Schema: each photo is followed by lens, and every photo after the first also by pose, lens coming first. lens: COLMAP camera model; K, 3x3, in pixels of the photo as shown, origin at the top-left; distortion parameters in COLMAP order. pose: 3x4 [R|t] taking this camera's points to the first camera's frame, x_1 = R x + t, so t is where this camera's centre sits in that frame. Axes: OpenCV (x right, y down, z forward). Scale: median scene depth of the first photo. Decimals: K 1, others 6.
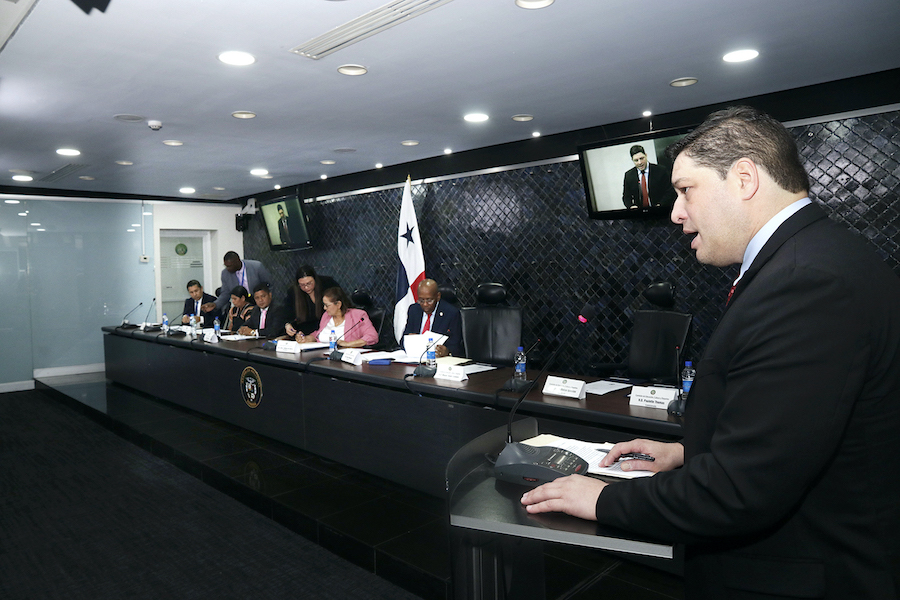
lens RADIAL K [[653.1, 0, 450.5], [0, 653.1, 297.0], [0, 0, 1]] dist [-0.078368, -0.002602]
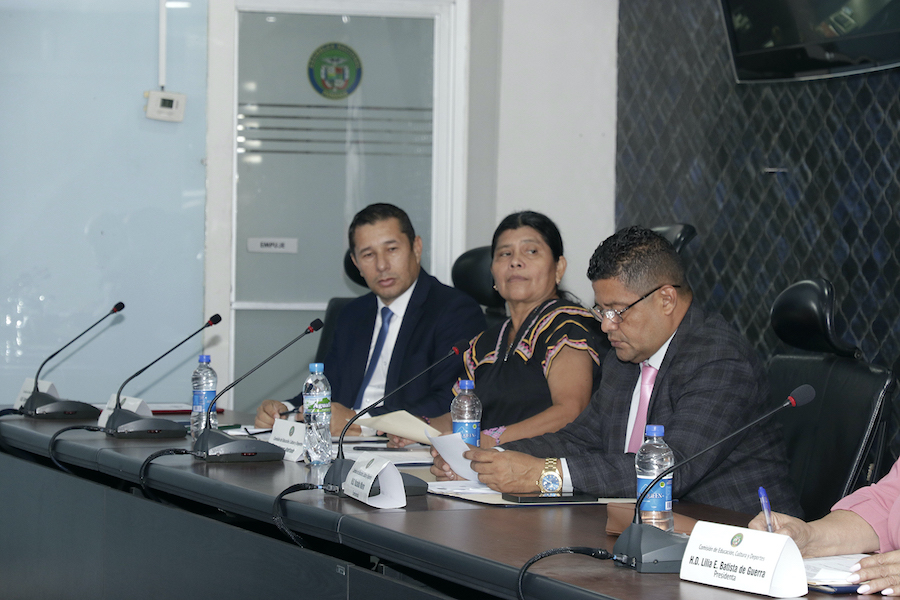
lens RADIAL K [[2937.2, 0, 451.2], [0, 2937.2, 301.8], [0, 0, 1]] dist [0.443594, 0.000000]
pose [[0.925335, 0.046239, -0.376320, -0.013568], [-0.053012, 0.998565, -0.007657, 0.010732], [0.375425, 0.027034, 0.926458, 0.139812]]
